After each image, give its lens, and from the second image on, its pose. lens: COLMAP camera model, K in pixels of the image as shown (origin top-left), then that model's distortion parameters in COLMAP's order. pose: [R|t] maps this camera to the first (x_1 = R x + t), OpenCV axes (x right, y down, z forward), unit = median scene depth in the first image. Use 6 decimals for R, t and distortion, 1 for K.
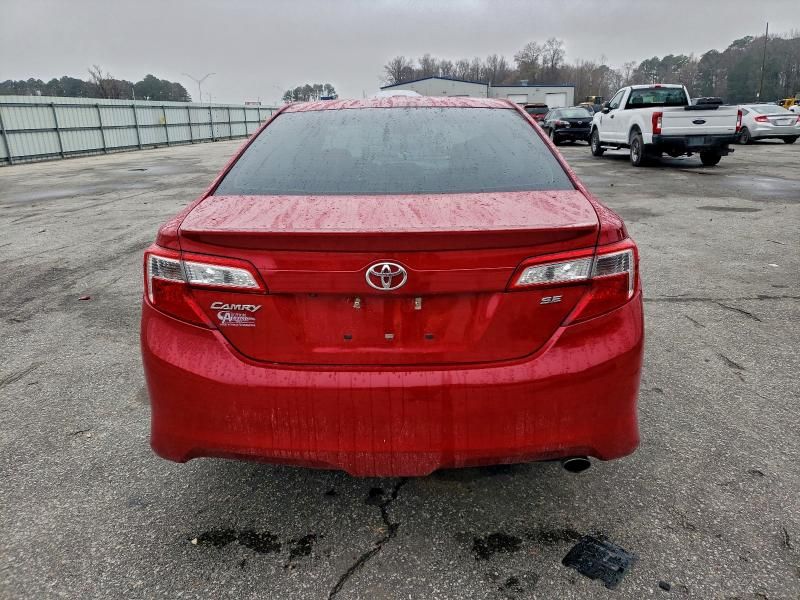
lens RADIAL K [[642.2, 0, 400.0], [0, 642.2, 300.0], [0, 0, 1]] dist [0.004884, 0.008621]
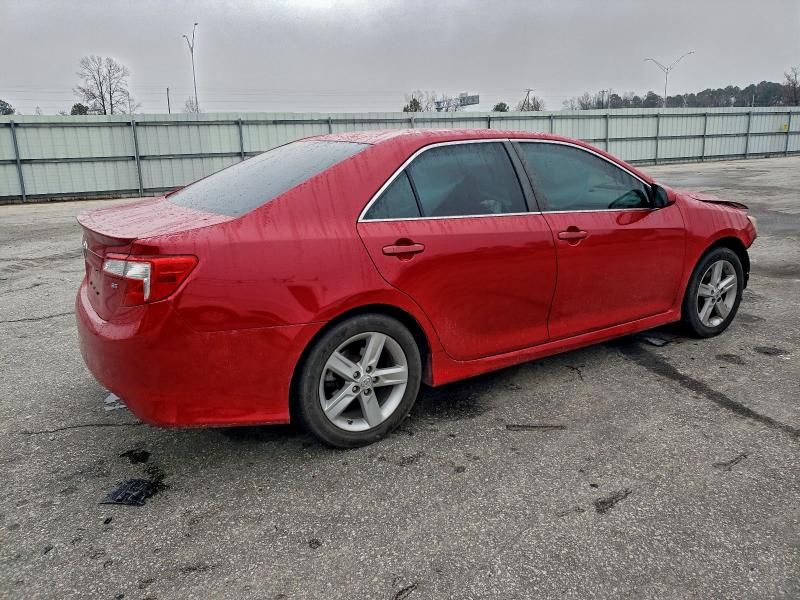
lens RADIAL K [[642.2, 0, 400.0], [0, 642.2, 300.0], [0, 0, 1]] dist [0.004884, 0.008621]
pose [[0.522471, 0.218125, -0.824285, 0.197839], [-0.221396, 0.968273, 0.115896, -0.031993], [0.823412, 0.121941, 0.554186, 0.081682]]
